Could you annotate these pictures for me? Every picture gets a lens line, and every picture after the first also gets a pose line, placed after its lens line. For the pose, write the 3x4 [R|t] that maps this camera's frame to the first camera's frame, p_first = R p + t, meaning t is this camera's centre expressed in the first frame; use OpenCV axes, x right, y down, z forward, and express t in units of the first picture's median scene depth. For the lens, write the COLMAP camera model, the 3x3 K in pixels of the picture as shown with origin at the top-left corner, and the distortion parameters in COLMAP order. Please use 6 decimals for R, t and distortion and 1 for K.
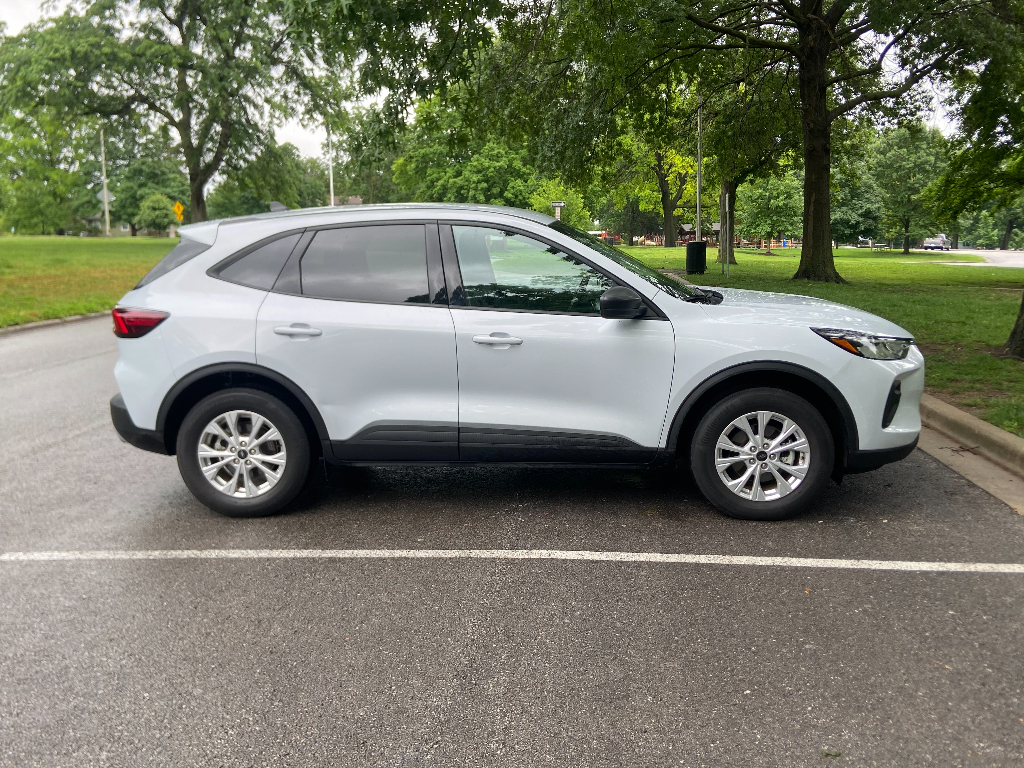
lens RADIAL K [[904.8, 0, 510.1], [0, 904.8, 378.3], [0, 0, 1]] dist [0.112832, -0.146016]
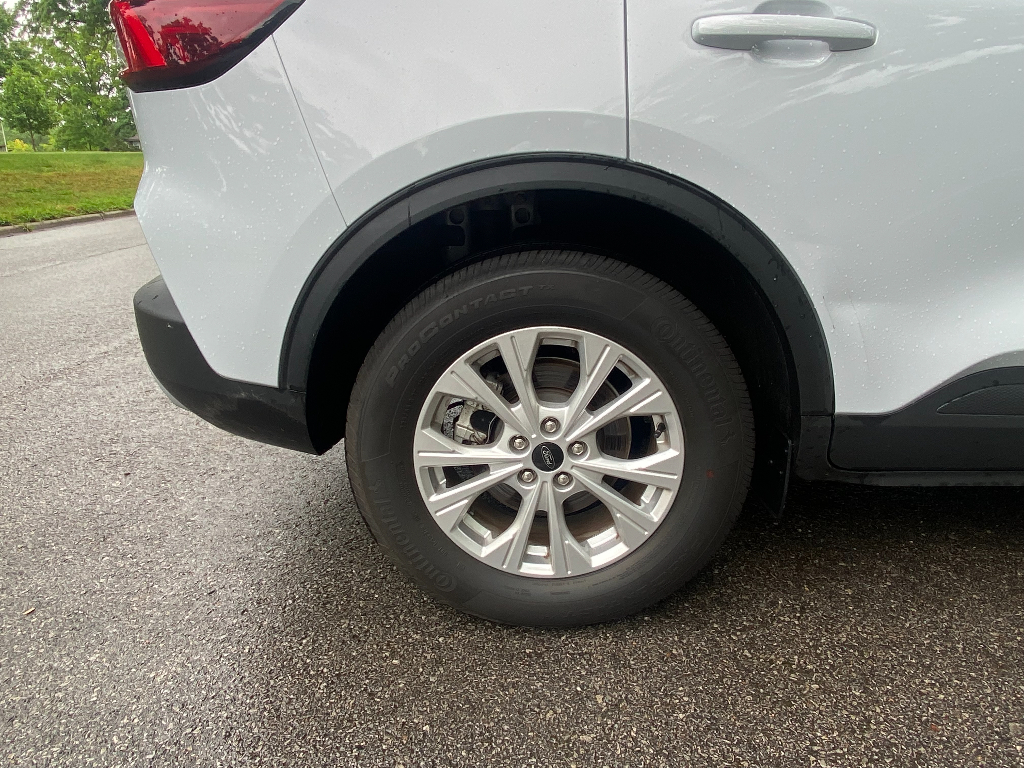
lens RADIAL K [[715.5, 0, 512.0], [0, 715.5, 387.7], [0, 0, 1]] dist [0.084487, -0.094760]
pose [[0.999278, -0.019213, 0.032781, -0.312106], [0.013950, 0.988000, 0.153824, 0.018475], [-0.035343, -0.153256, 0.987554, 0.744260]]
